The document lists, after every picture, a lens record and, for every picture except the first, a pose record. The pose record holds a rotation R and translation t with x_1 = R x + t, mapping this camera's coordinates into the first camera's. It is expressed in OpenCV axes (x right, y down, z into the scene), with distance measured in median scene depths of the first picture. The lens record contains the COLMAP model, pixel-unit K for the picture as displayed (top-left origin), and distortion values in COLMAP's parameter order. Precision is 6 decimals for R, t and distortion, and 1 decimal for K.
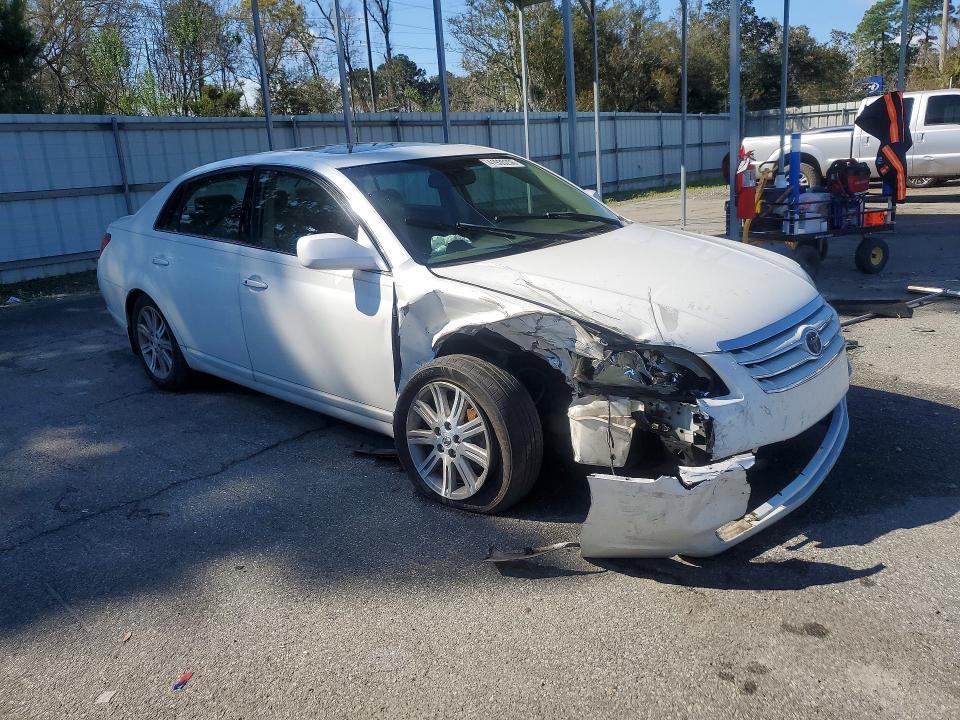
lens RADIAL K [[724.7, 0, 480.0], [0, 724.7, 360.0], [0, 0, 1]] dist [0.006325, 0.005019]
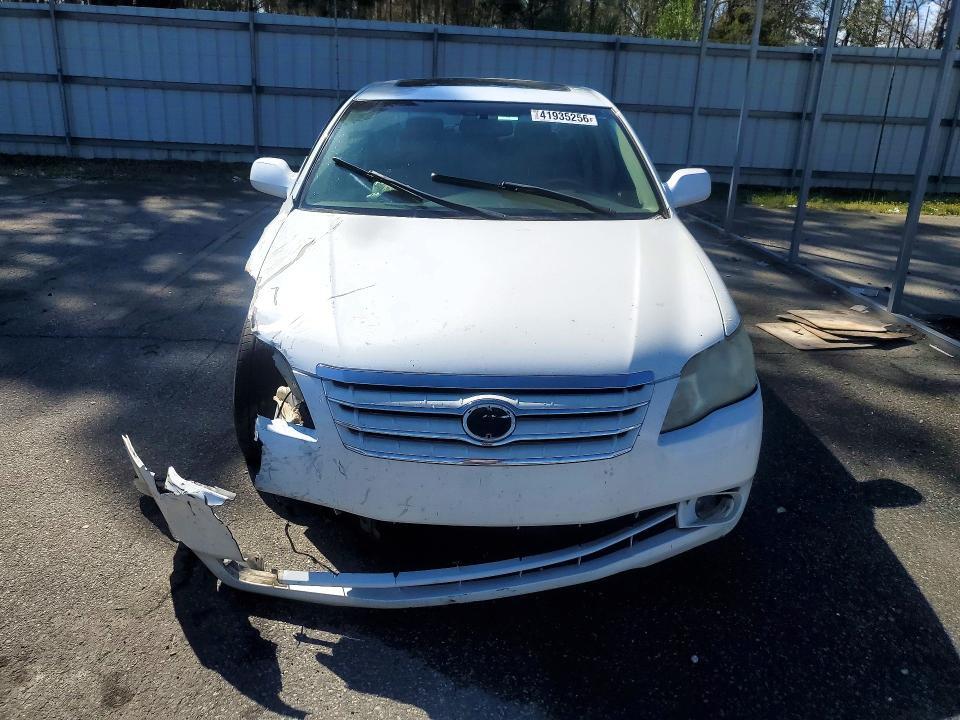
lens RADIAL K [[724.7, 0, 480.0], [0, 724.7, 360.0], [0, 0, 1]] dist [0.006325, 0.005019]
pose [[0.690010, 0.337323, -0.640390, 0.962356], [-0.276633, 0.940496, 0.197336, -0.234819], [0.668851, 0.040989, 0.742266, 0.524458]]
